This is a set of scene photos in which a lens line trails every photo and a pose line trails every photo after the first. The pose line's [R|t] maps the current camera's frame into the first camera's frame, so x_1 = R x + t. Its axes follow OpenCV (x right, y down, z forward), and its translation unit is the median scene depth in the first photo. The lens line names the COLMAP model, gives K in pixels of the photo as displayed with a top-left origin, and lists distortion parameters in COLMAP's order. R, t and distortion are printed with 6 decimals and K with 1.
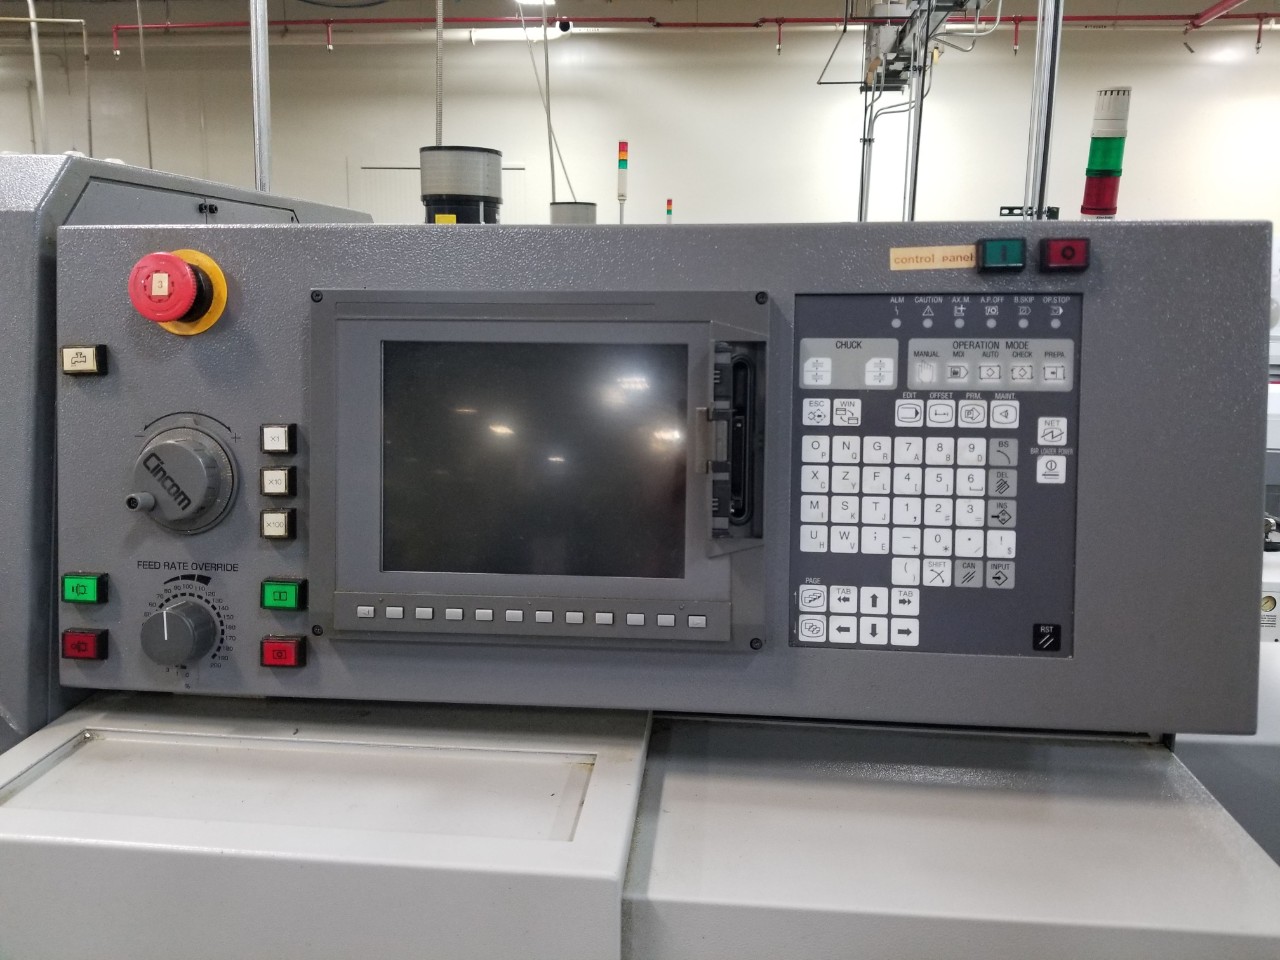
lens RADIAL K [[1000.1, 0, 646.9], [0, 1000.1, 457.5], [0, 0, 1]] dist [0.094354, -0.152556]
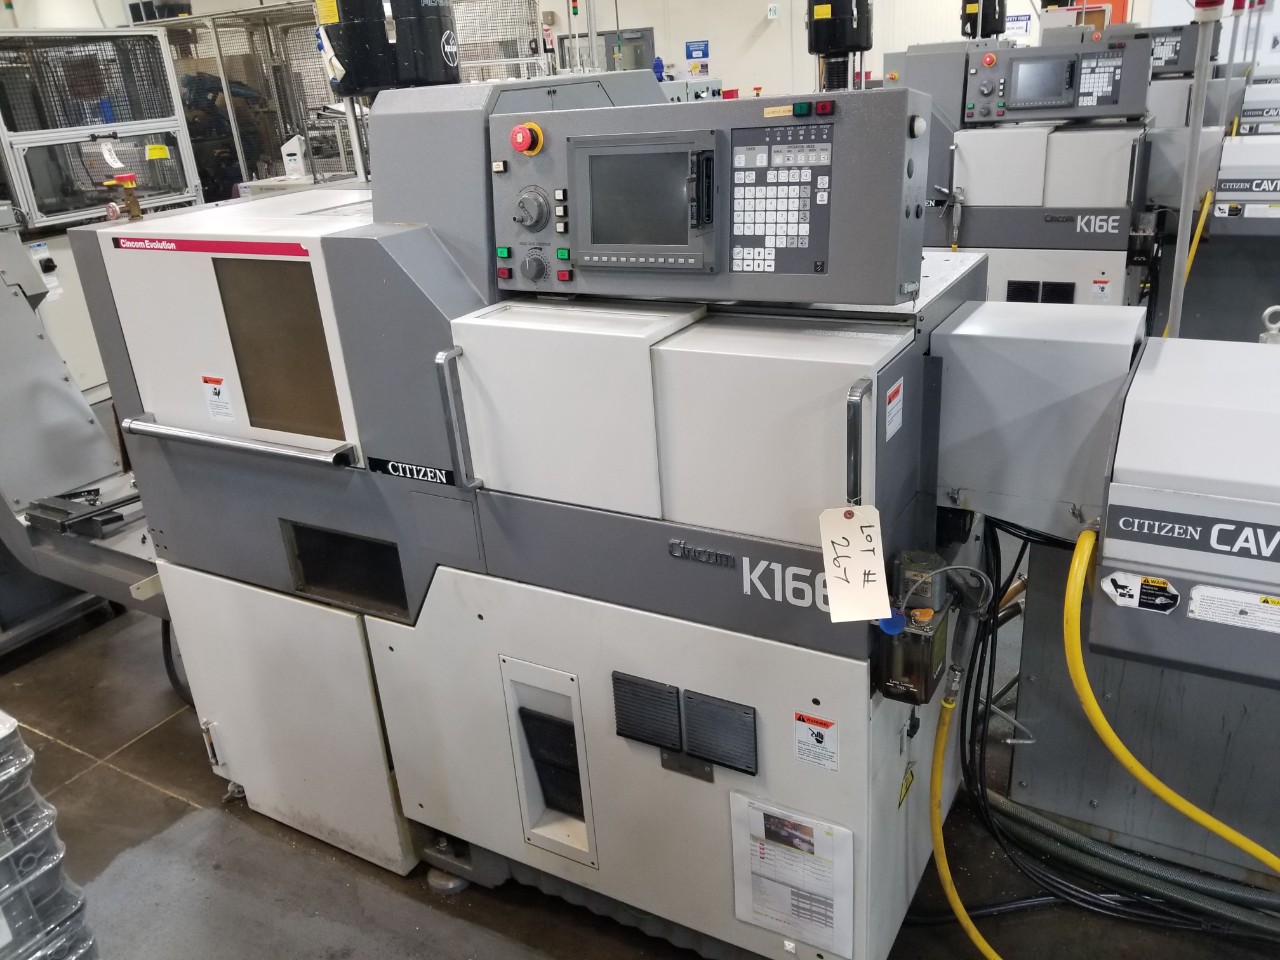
lens RADIAL K [[1000.1, 0, 646.9], [0, 1000.1, 457.5], [0, 0, 1]] dist [0.094354, -0.152556]
pose [[0.902518, 0.084177, -0.422344, 1.093289], [0.008923, 0.976845, 0.213763, 0.099957], [0.430559, -0.196693, 0.880869, -1.482117]]
